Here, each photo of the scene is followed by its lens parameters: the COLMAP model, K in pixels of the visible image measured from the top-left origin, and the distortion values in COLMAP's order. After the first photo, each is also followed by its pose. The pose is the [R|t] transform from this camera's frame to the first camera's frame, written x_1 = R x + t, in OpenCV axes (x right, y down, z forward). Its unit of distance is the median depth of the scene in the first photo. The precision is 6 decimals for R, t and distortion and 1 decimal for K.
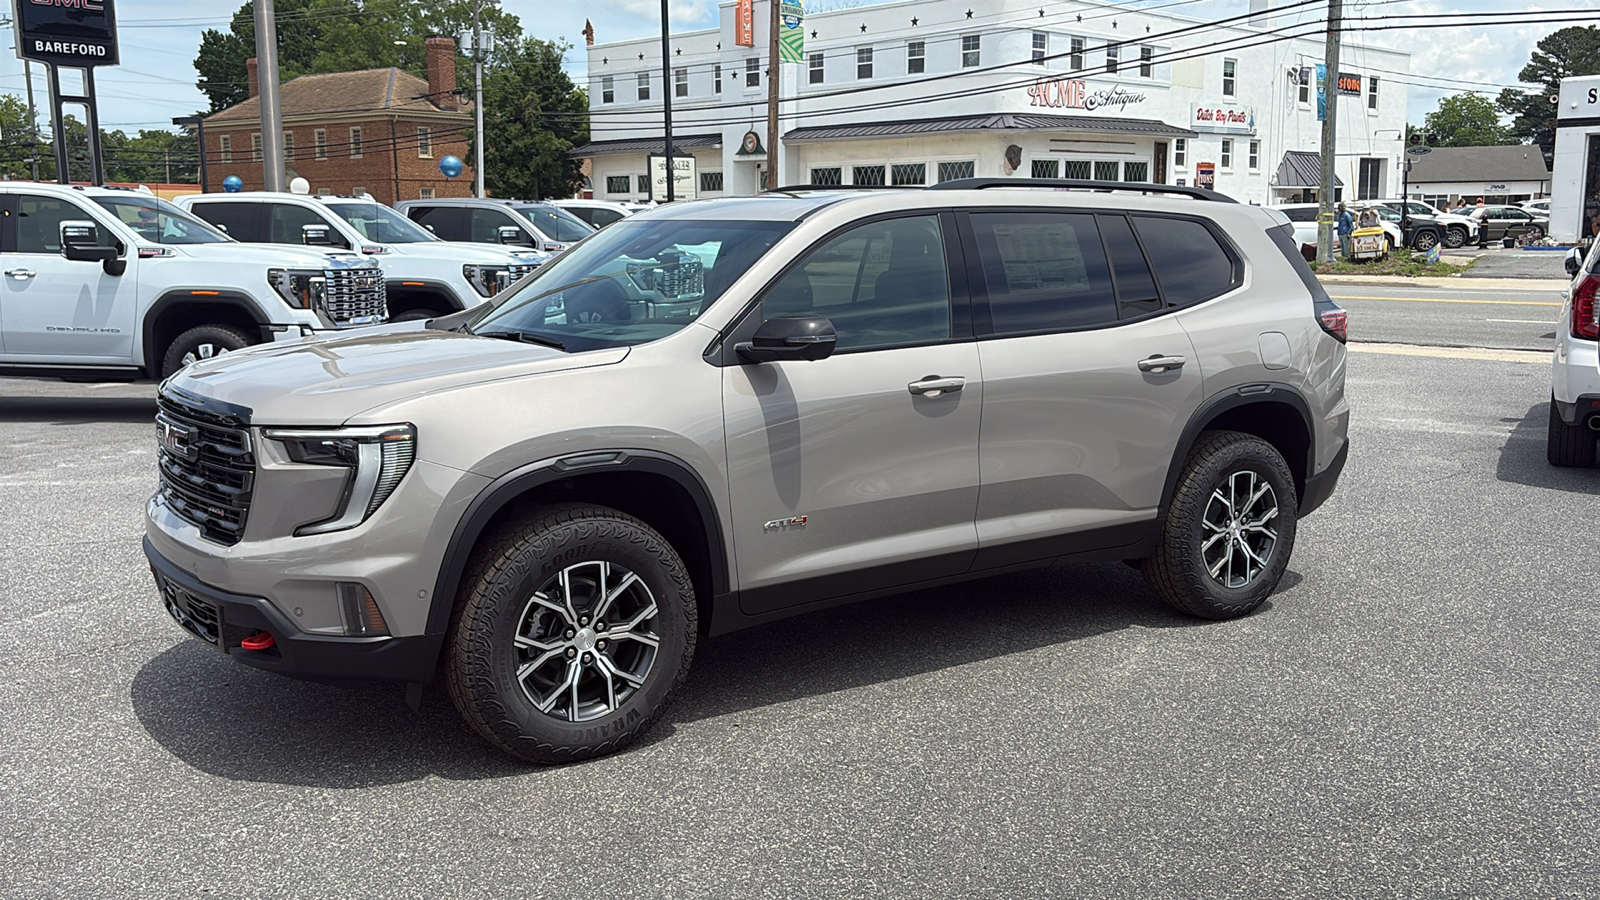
lens RADIAL K [[1505.6, 0, 800.0], [0, 1505.6, 450.0], [0, 0, 1]] dist [0.182746, -0.497829]
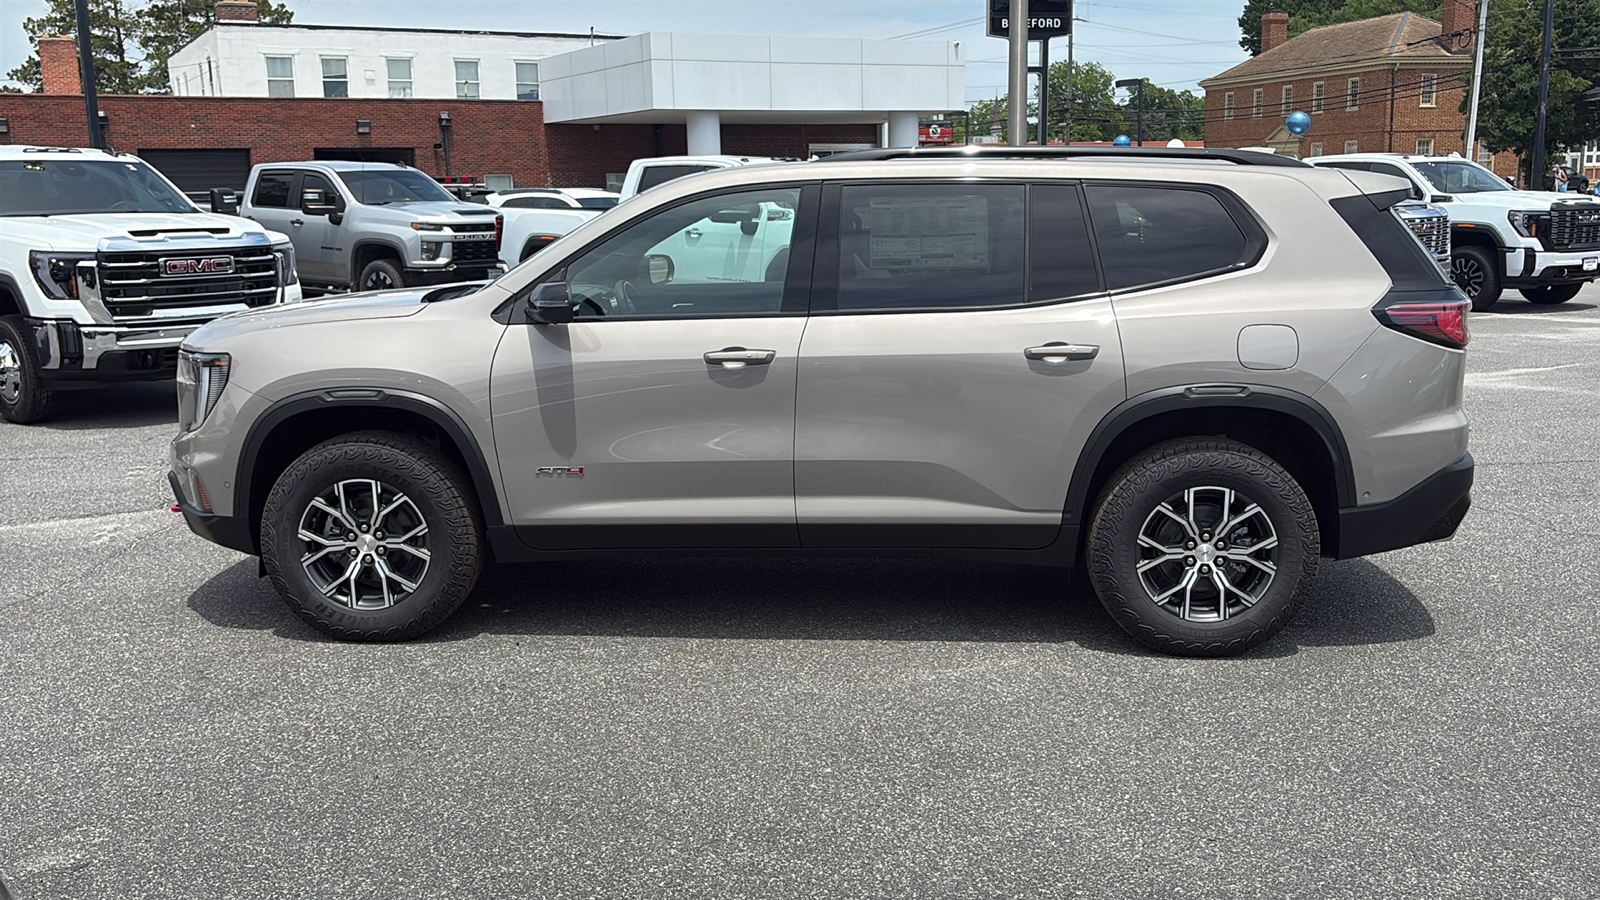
lens RADIAL K [[1494.4, 0, 795.9], [0, 1494.4, 464.8], [0, 0, 1]] dist [0.154287, -0.225152]
pose [[0.775583, 0.110088, -0.621572, 0.669876], [-0.085700, 0.993922, 0.069102, -0.038602], [0.625402, -0.000326, 0.780303, 0.211429]]
